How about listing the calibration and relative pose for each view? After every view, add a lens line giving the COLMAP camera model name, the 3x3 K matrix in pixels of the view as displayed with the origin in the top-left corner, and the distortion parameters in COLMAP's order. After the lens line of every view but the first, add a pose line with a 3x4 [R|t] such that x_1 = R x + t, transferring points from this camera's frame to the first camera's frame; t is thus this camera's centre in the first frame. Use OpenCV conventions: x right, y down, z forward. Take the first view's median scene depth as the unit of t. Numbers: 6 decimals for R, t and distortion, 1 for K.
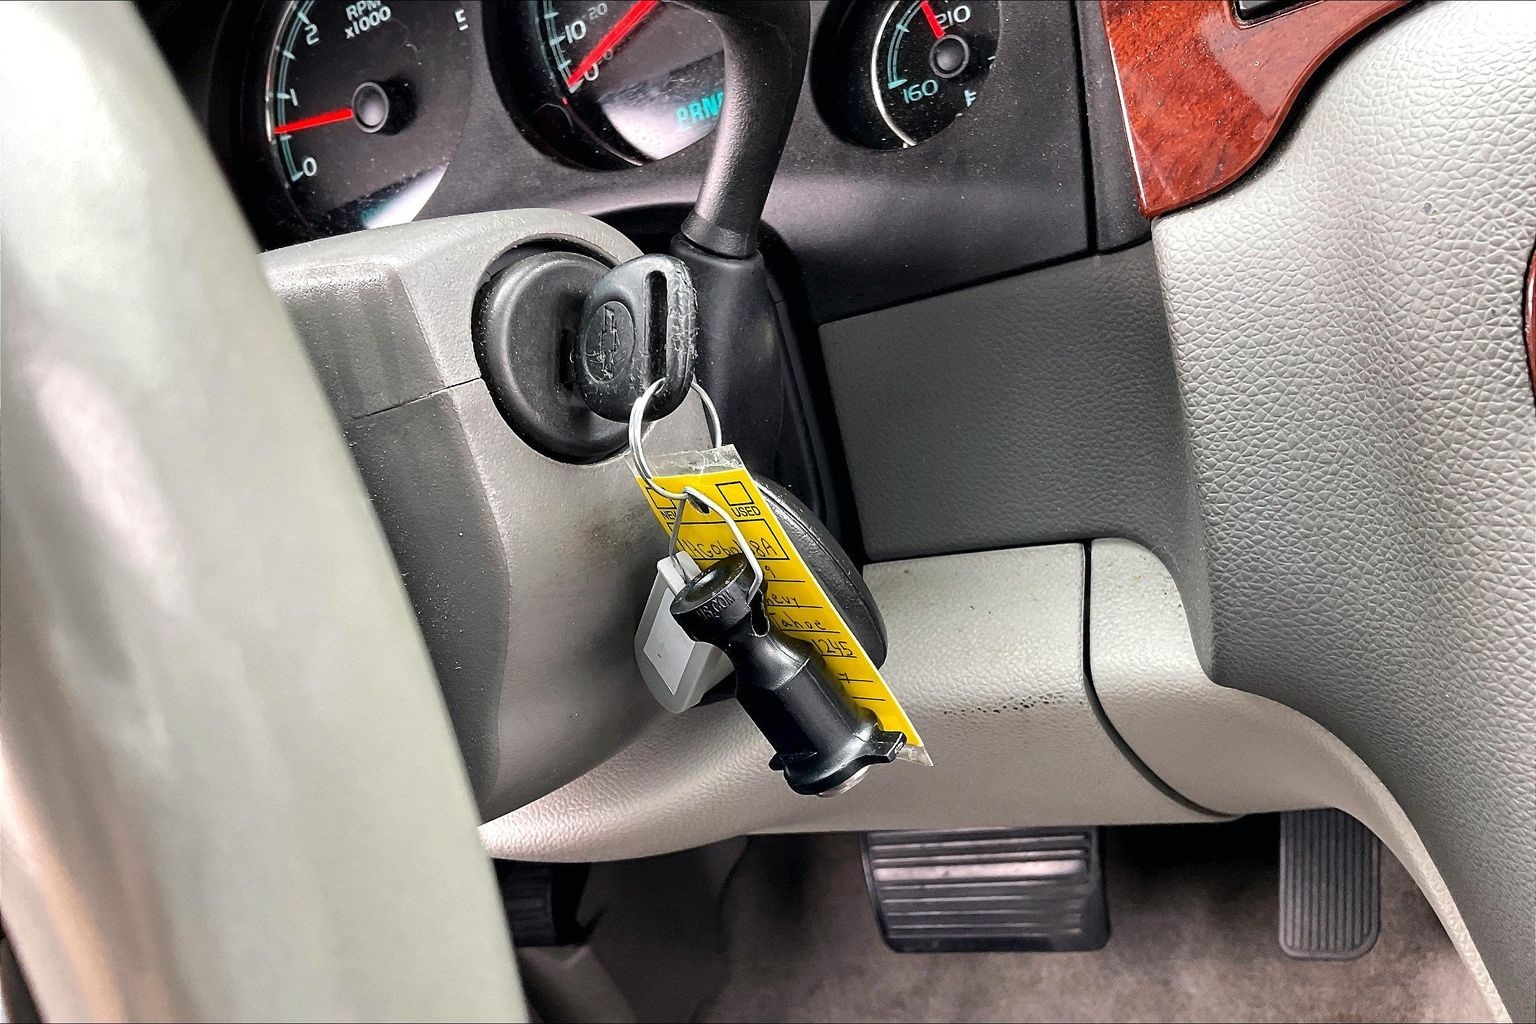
lens RADIAL K [[1279.4, 0, 768.0], [0, 1279.4, 512.0], [0, 0, 1]] dist [0.111833, -0.241965]
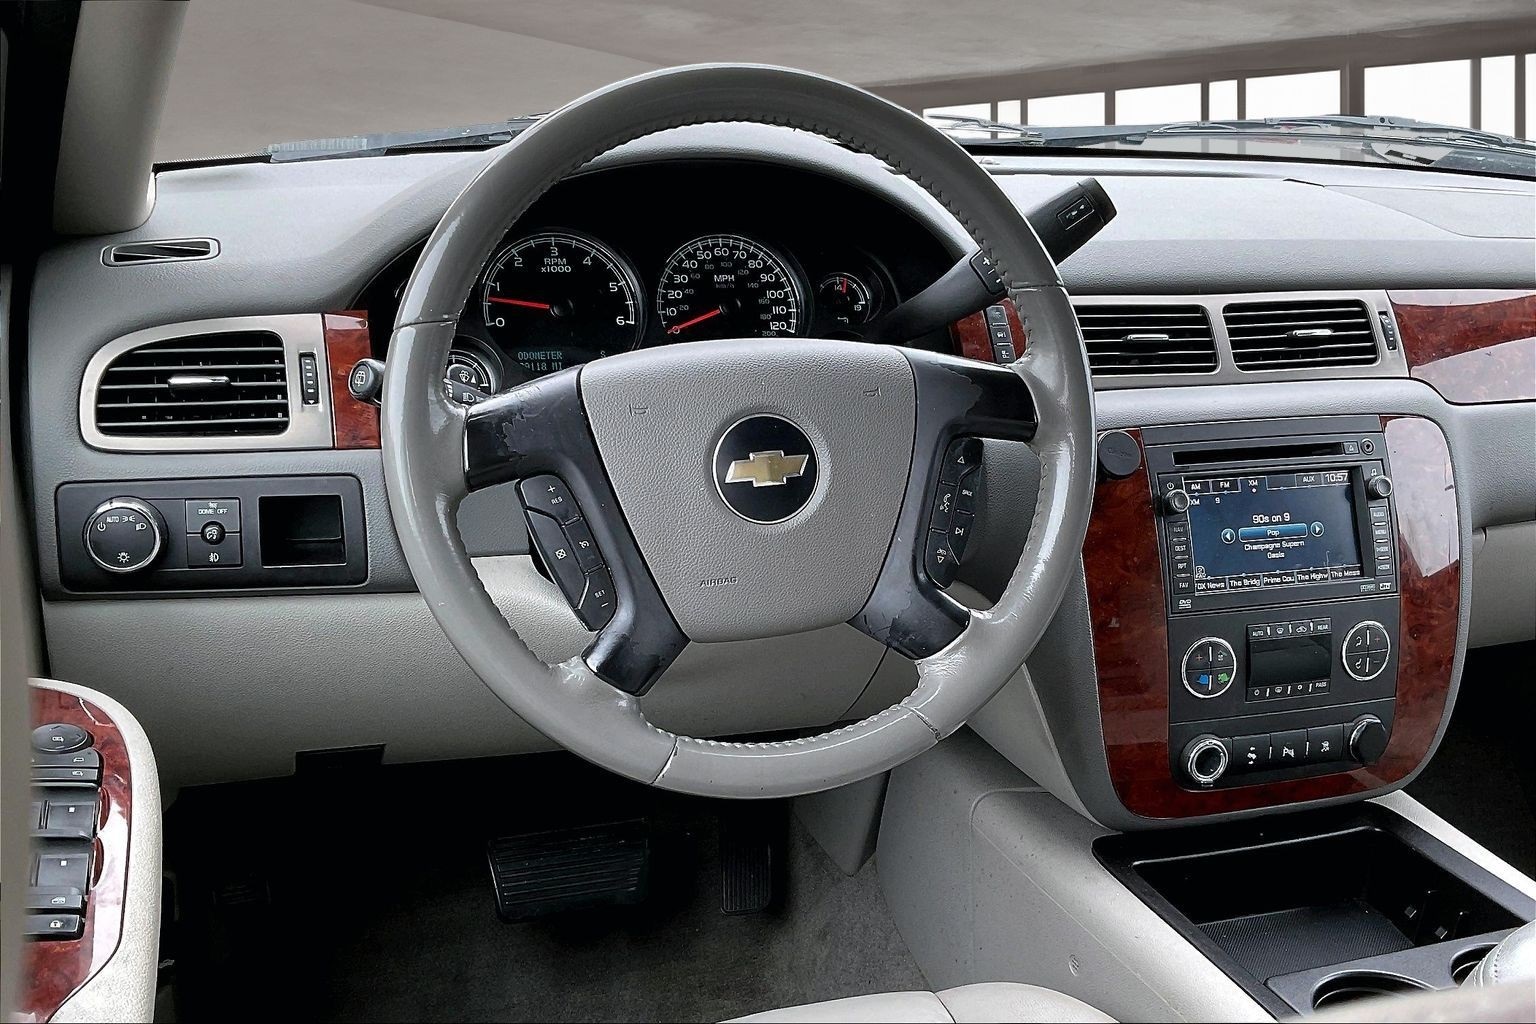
lens RADIAL K [[1565.7, 0, 840.9], [0, 1565.7, 566.6], [0, 0, 1]] dist [0.127304, -0.251415]
pose [[0.675062, 0.218966, 0.704517, -1.669663], [-0.005298, 0.956355, -0.292161, 0.803248], [-0.737742, 0.193494, 0.646759, -0.859581]]
